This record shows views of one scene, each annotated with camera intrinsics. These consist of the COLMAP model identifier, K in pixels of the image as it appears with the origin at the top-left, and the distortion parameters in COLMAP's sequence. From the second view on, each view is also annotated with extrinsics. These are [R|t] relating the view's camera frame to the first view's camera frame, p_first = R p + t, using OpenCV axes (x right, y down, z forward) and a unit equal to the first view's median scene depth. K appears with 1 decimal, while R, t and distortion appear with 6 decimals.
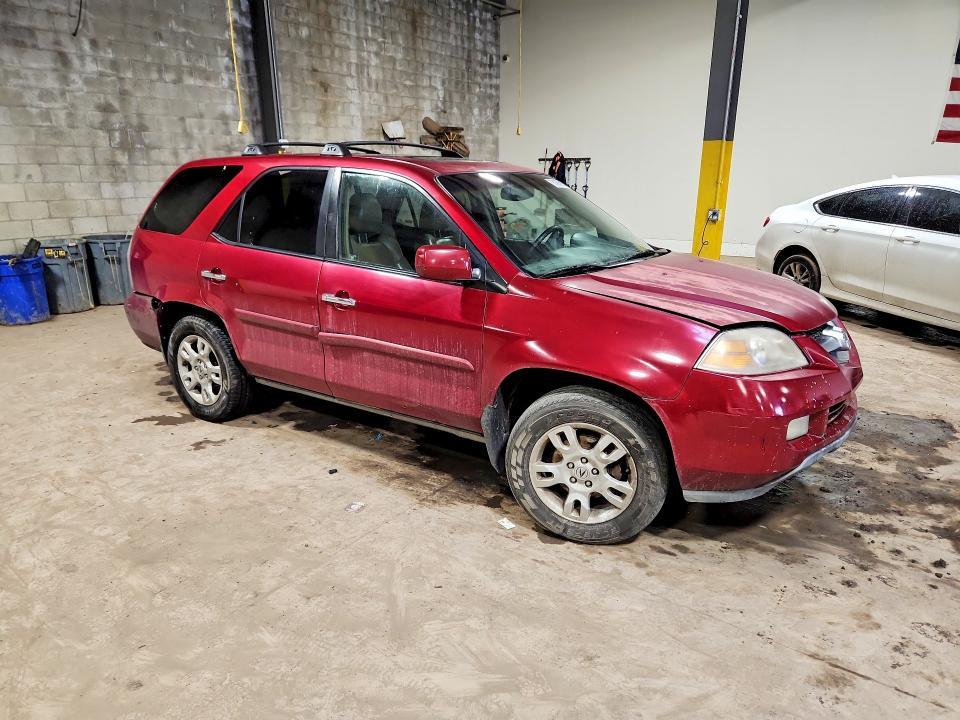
lens RADIAL K [[640.2, 0, 483.4], [0, 640.2, 359.2], [0, 0, 1]] dist [0.063330, -0.046620]
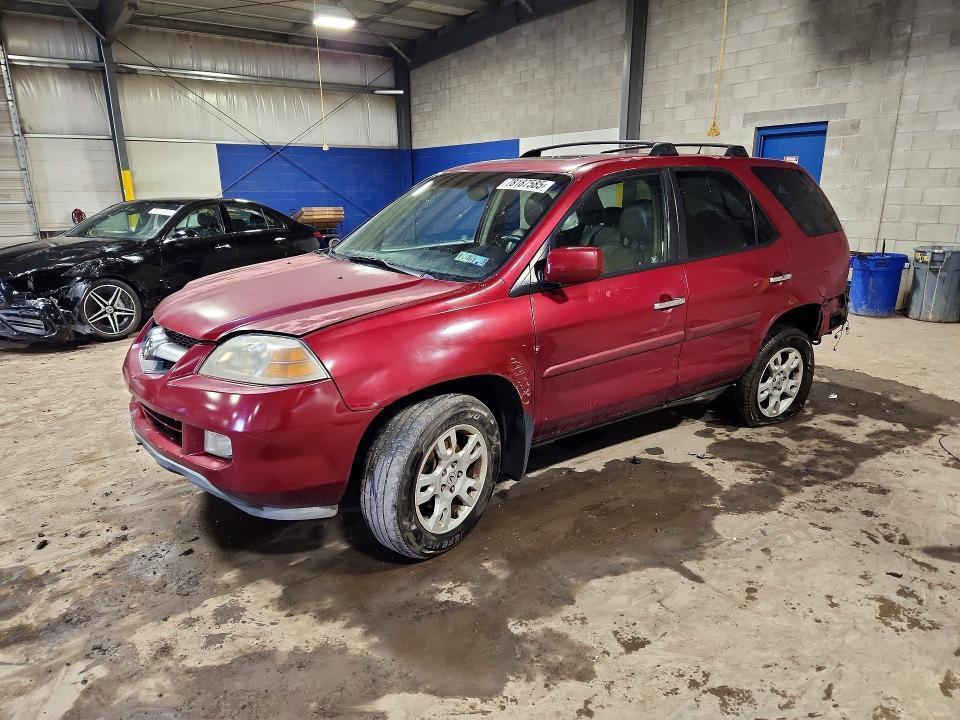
lens RADIAL K [[640.2, 0, 483.4], [0, 640.2, 359.2], [0, 0, 1]] dist [0.063330, -0.046620]
pose [[-0.324092, 0.254789, -0.911069, 0.451393], [-0.262984, 0.900825, 0.345475, -0.167375], [0.908737, 0.351562, -0.224945, 0.594224]]
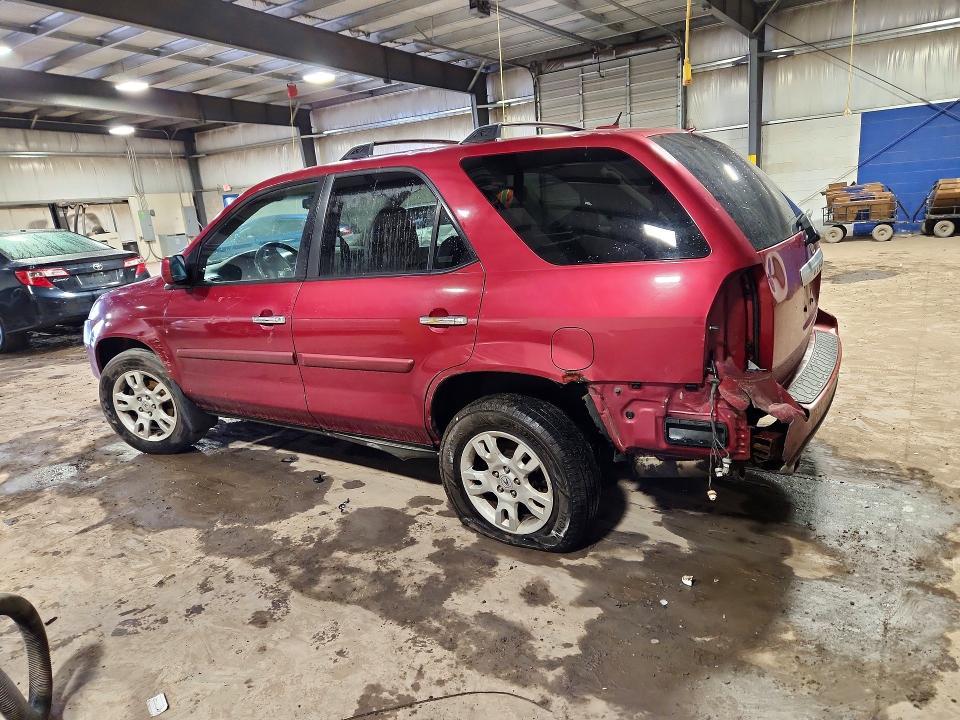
lens RADIAL K [[640.2, 0, 483.4], [0, 640.2, 359.2], [0, 0, 1]] dist [0.063330, -0.046620]
pose [[-0.995394, 0.092982, -0.023347, -0.074055], [0.067946, 0.856039, 0.512427, -0.259794], [0.067633, 0.508480, -0.858413, 0.949076]]
